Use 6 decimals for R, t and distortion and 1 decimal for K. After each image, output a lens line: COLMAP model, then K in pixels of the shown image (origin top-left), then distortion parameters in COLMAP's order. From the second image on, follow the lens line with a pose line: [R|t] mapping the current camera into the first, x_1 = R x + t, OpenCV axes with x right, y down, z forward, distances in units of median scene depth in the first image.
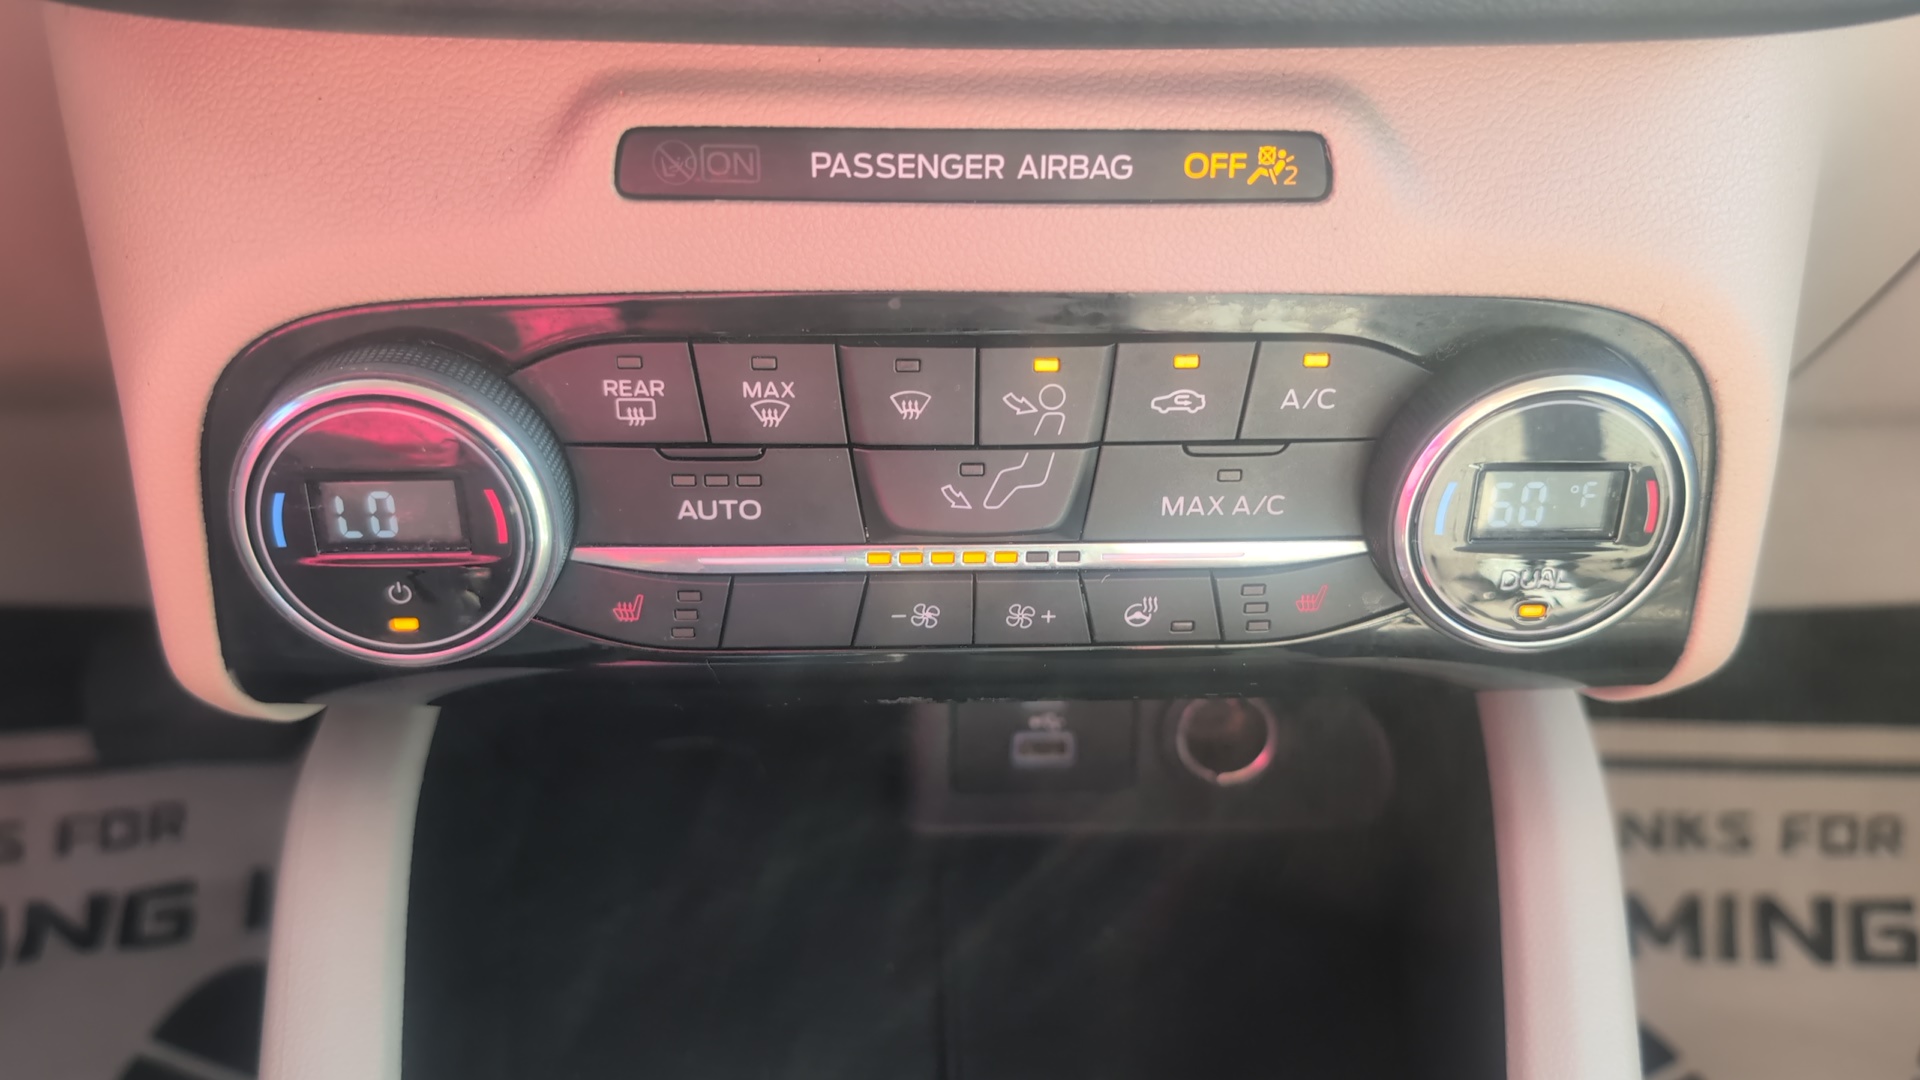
lens RADIAL K [[1643.4, 0, 960.0], [0, 1643.4, 540.0], [0, 0, 1]] dist [0.018266, -0.010943]
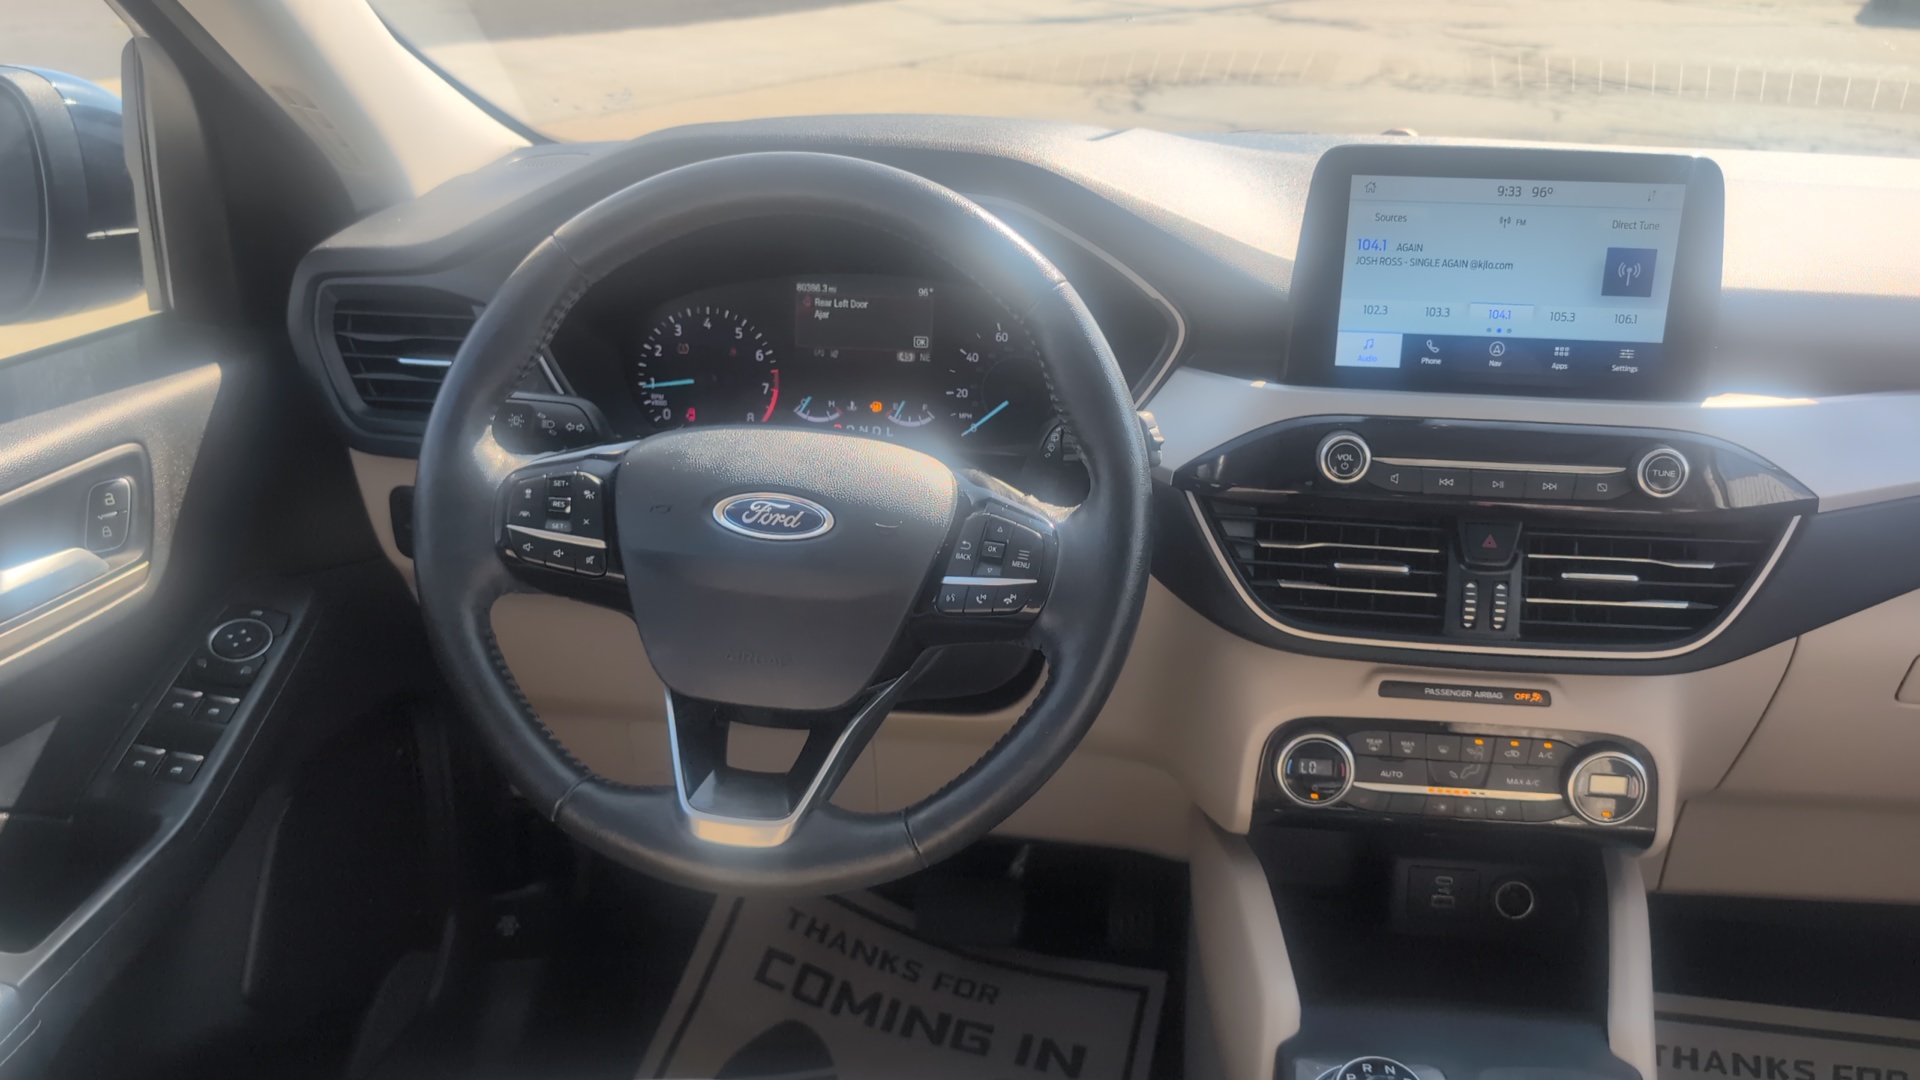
lens RADIAL K [[1598.7, 0, 960.0], [0, 1598.7, 540.0], [0, 0, 1]] dist [-0.009516, -0.005925]
pose [[0.988413, 0.045897, -0.144684, -0.661608], [-0.083038, 0.961409, -0.262291, 0.550023], [0.127062, 0.271266, 0.954081, -3.036479]]
